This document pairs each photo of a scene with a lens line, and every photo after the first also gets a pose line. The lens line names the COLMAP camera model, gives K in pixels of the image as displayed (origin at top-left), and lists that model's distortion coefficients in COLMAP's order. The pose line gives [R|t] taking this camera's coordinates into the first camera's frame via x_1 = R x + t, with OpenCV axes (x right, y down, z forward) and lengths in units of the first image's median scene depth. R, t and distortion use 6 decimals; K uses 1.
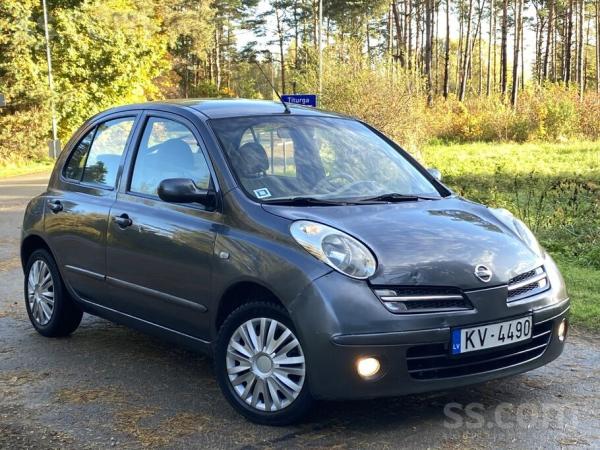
lens RADIAL K [[1026.2, 0, 300.0], [0, 1026.2, 225.0], [0, 0, 1]] dist [0.036147, 0.026873]
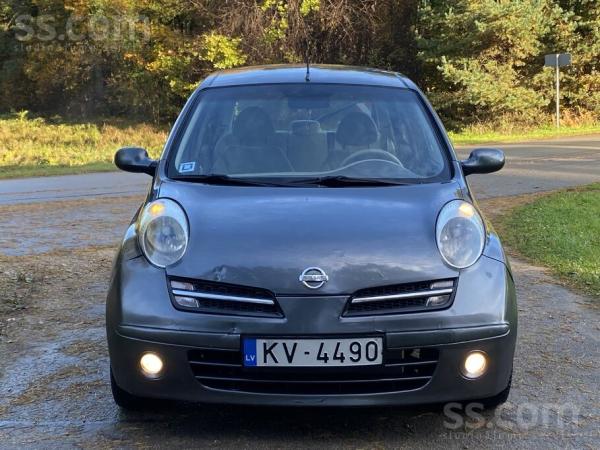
lens RADIAL K [[1026.2, 0, 300.0], [0, 1026.2, 225.0], [0, 0, 1]] dist [0.036147, 0.026873]
pose [[0.809058, 0.089878, -0.580815, 0.666647], [-0.066292, 0.995887, 0.061766, -0.048455], [0.583978, -0.011469, 0.811689, 0.319187]]
